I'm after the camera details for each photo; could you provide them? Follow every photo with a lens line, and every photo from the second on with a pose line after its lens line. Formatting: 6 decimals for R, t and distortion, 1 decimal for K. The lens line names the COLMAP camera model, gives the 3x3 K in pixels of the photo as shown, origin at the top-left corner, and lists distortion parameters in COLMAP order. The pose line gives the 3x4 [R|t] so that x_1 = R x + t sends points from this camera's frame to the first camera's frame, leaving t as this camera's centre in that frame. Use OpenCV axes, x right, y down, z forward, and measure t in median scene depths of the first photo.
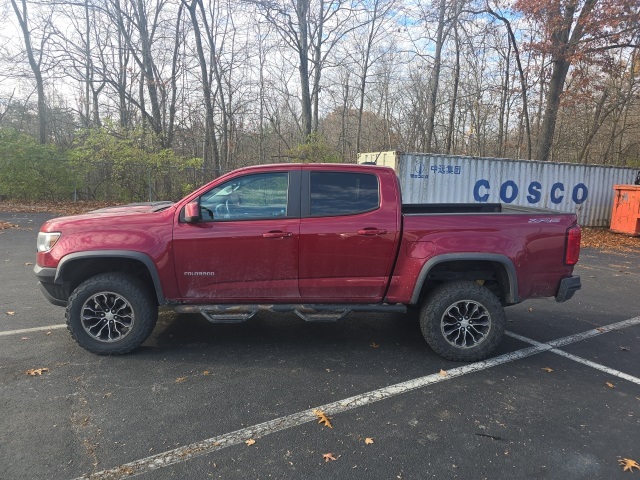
lens RADIAL K [[431.3, 0, 320.0], [0, 431.3, 240.0], [0, 0, 1]] dist [0.045152, -0.025770]
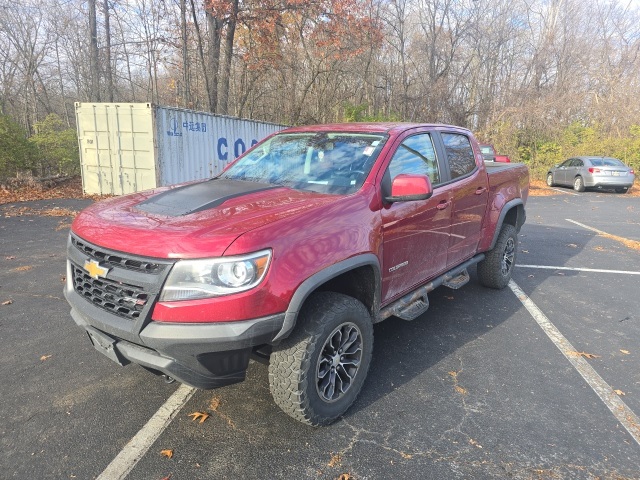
lens RADIAL K [[431.3, 0, 320.0], [0, 431.3, 240.0], [0, 0, 1]] dist [0.045152, -0.025770]
pose [[0.636058, -0.181520, 0.749987, -0.935463], [0.106605, 0.983289, 0.147576, -0.100217], [-0.764242, -0.013915, 0.644780, 0.590442]]
